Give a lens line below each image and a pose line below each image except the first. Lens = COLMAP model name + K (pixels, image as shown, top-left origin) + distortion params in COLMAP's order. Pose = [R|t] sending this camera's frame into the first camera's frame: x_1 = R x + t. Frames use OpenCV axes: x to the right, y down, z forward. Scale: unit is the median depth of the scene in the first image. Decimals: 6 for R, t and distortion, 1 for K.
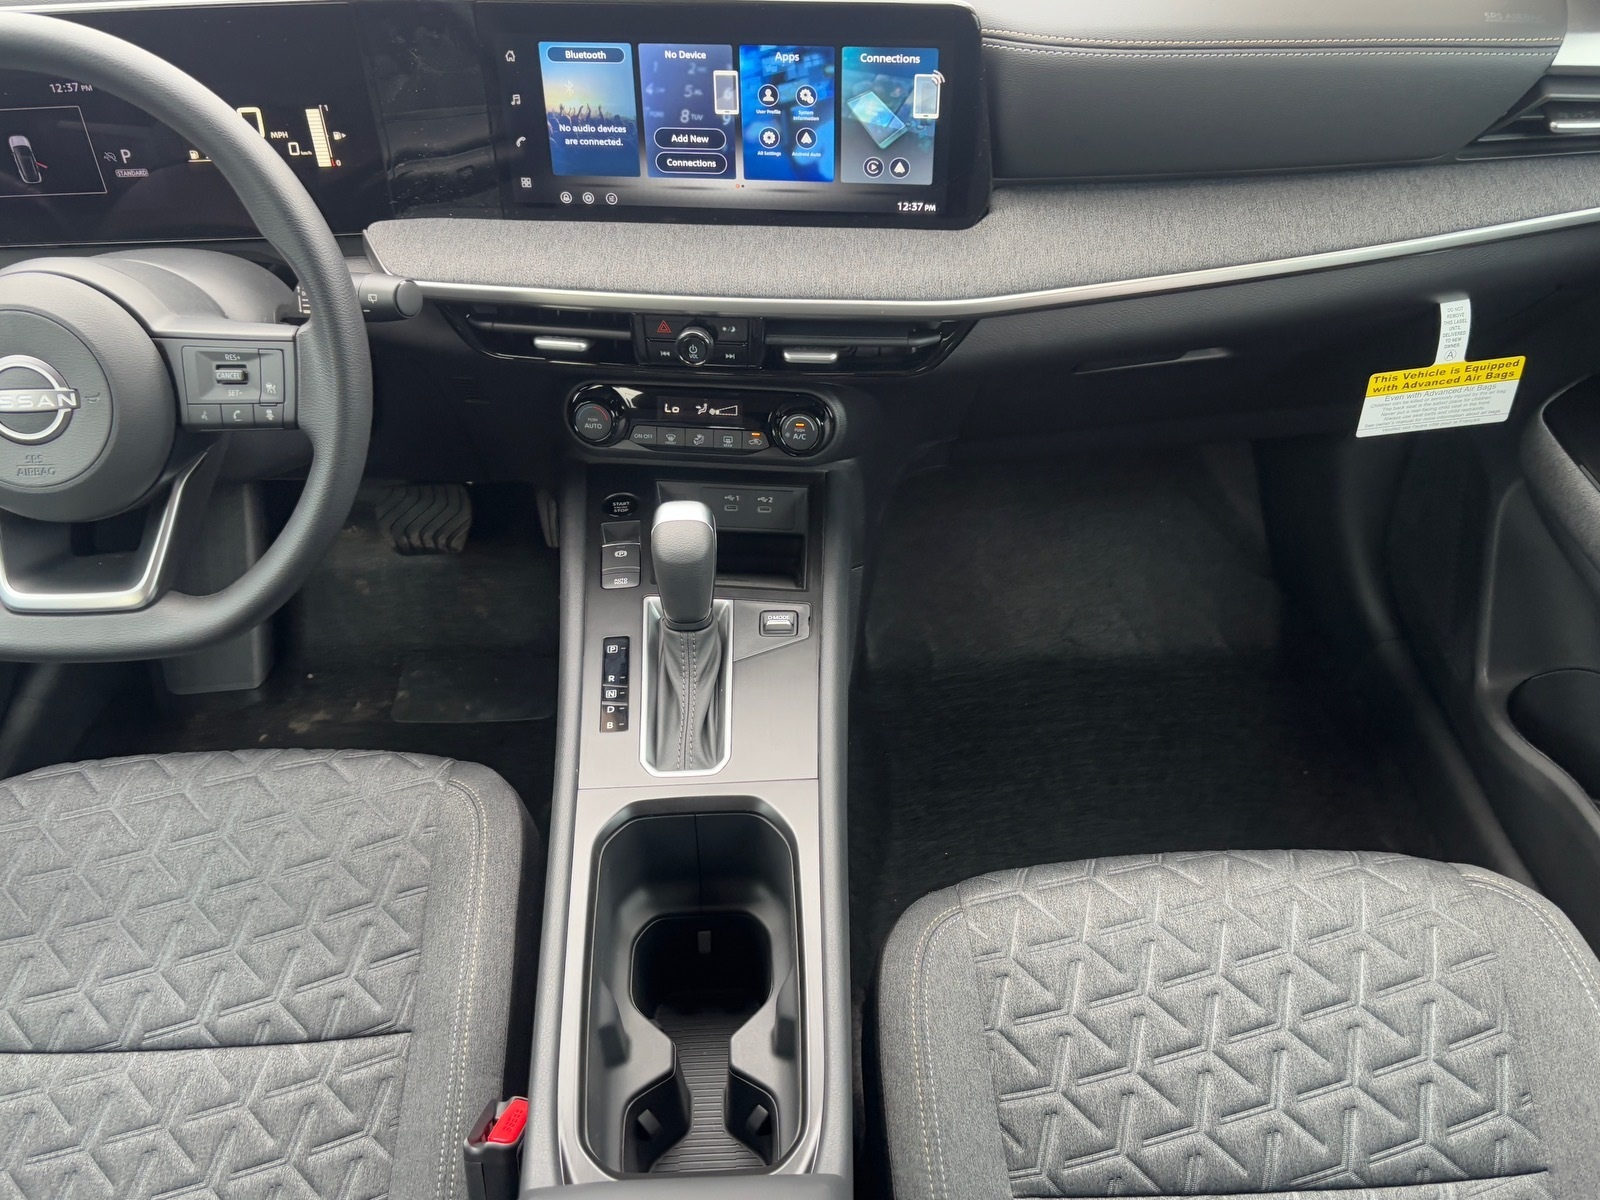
lens RADIAL K [[1350.0, 0, 787.2], [0, 1350.0, 611.3], [0, 0, 1]] dist [0.008748, 0.001609]
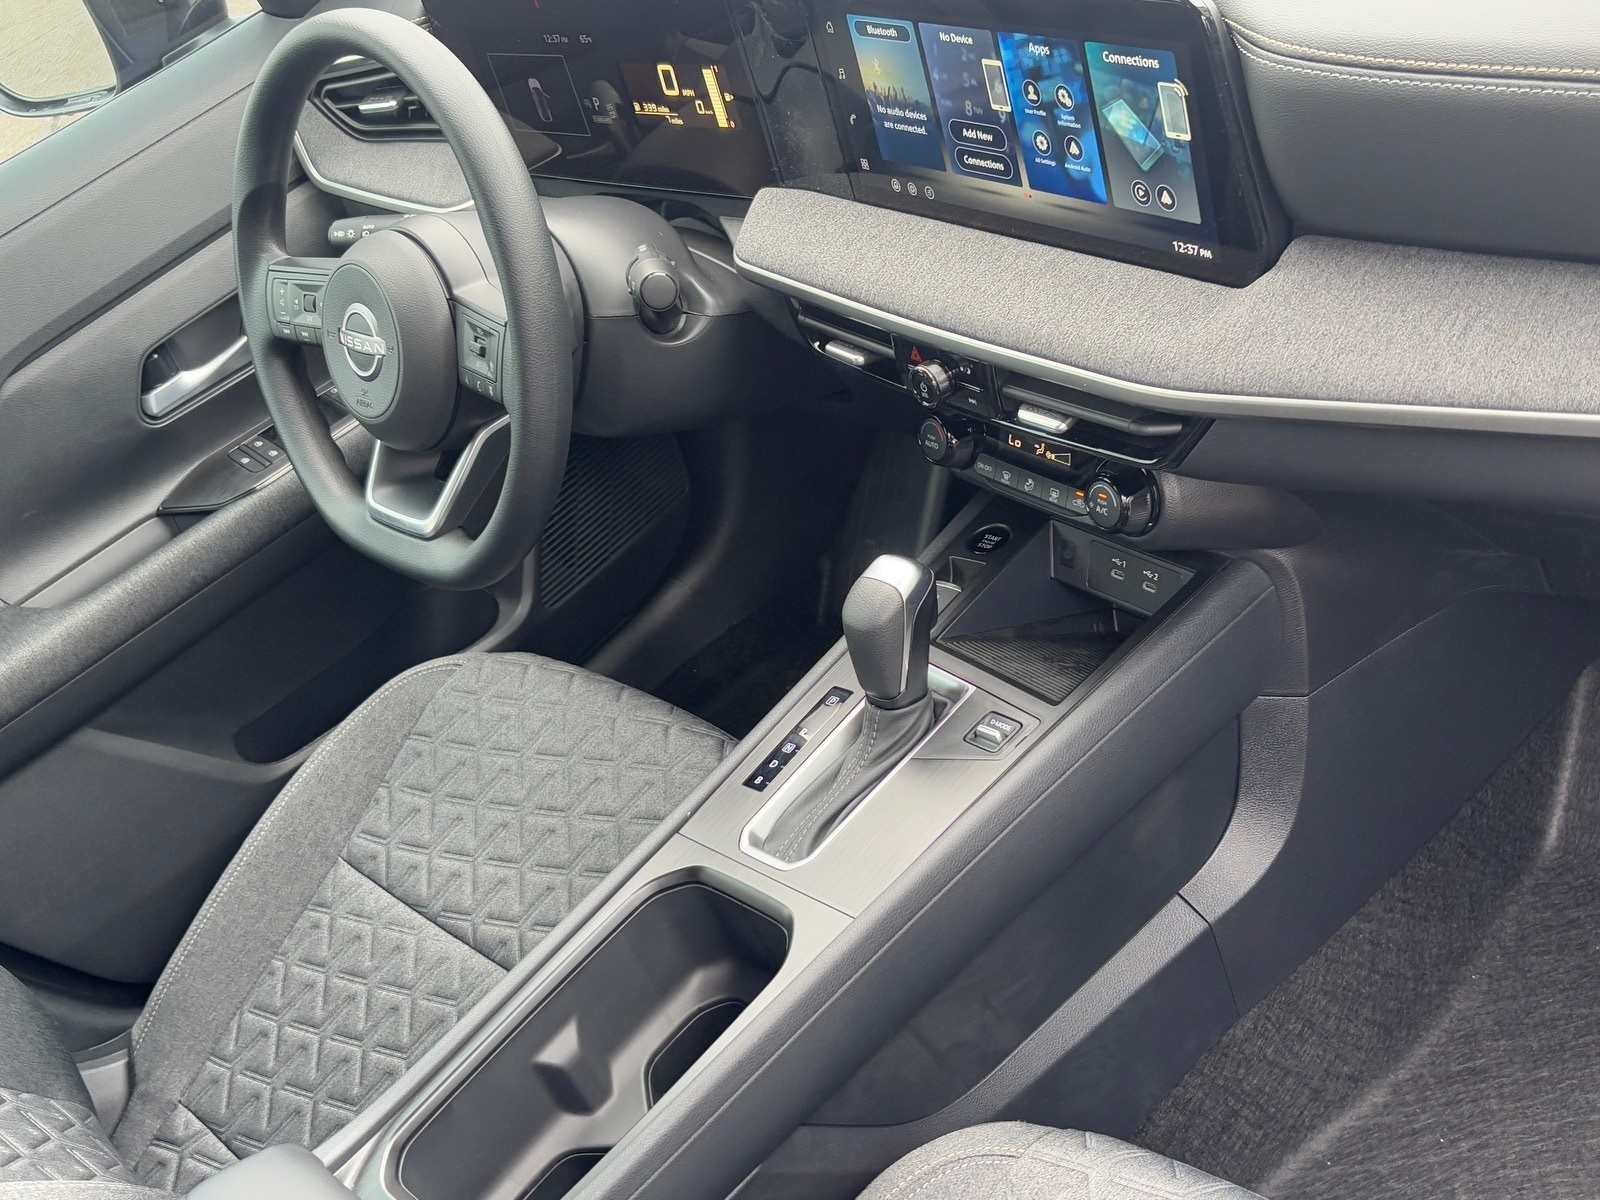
lens RADIAL K [[1844.4, 0, 832.6], [0, 1844.4, 629.3], [0, 0, 1]] dist [0.063685, 0.000000]
pose [[0.668664, 0.267488, -0.693785, 0.731438], [-0.220133, 0.962440, 0.158906, -0.220520], [0.710232, 0.046471, 0.702432, 0.162139]]
